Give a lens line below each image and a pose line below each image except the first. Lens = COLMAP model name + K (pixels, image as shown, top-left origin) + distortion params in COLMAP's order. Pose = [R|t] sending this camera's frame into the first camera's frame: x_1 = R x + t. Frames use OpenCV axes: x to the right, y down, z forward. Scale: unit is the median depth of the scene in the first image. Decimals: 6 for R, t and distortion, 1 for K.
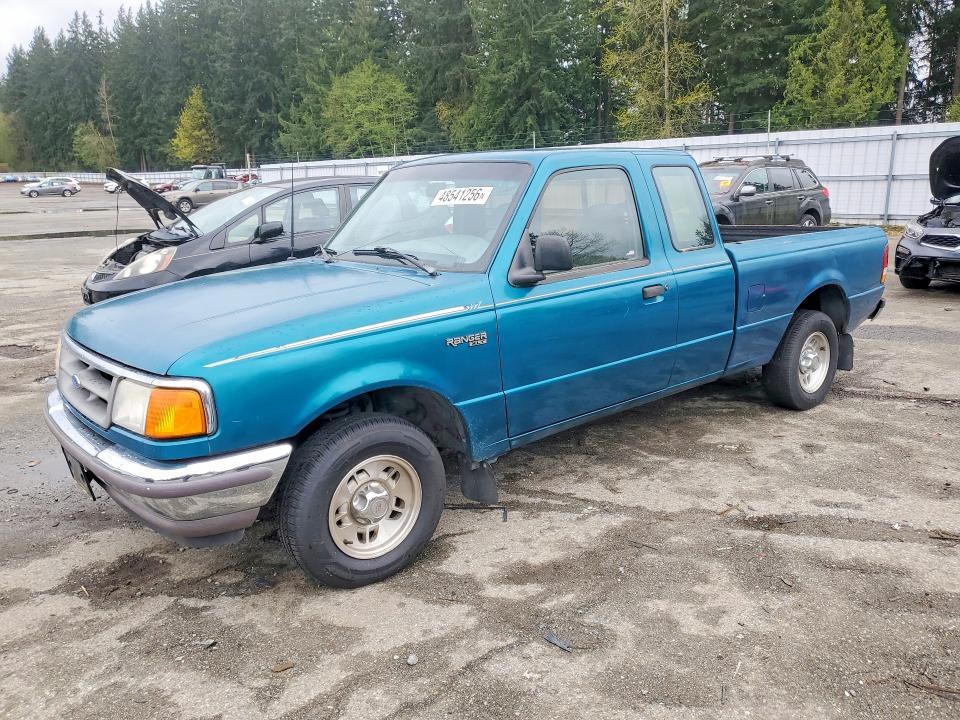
lens RADIAL K [[686.1, 0, 480.0], [0, 686.1, 360.0], [0, 0, 1]] dist [0.040991, -0.040864]
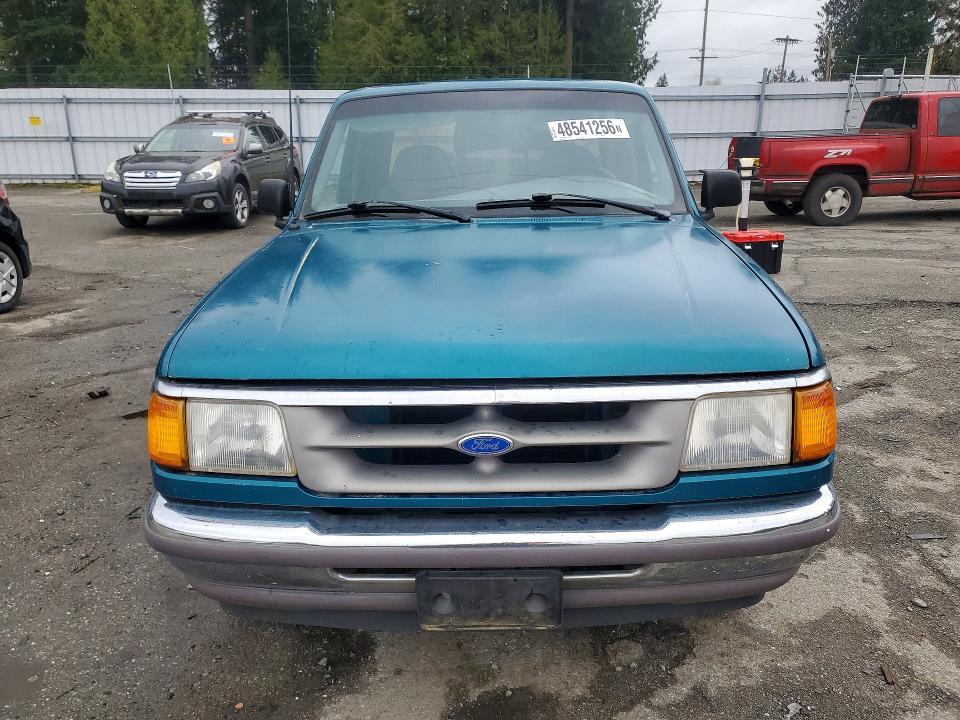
lens RADIAL K [[686.1, 0, 480.0], [0, 686.1, 360.0], [0, 0, 1]] dist [0.040991, -0.040864]
pose [[0.683356, -0.195337, 0.703469, -0.997435], [0.157529, 0.980296, 0.119180, -0.114100], [-0.712888, 0.029374, 0.700662, 0.623575]]
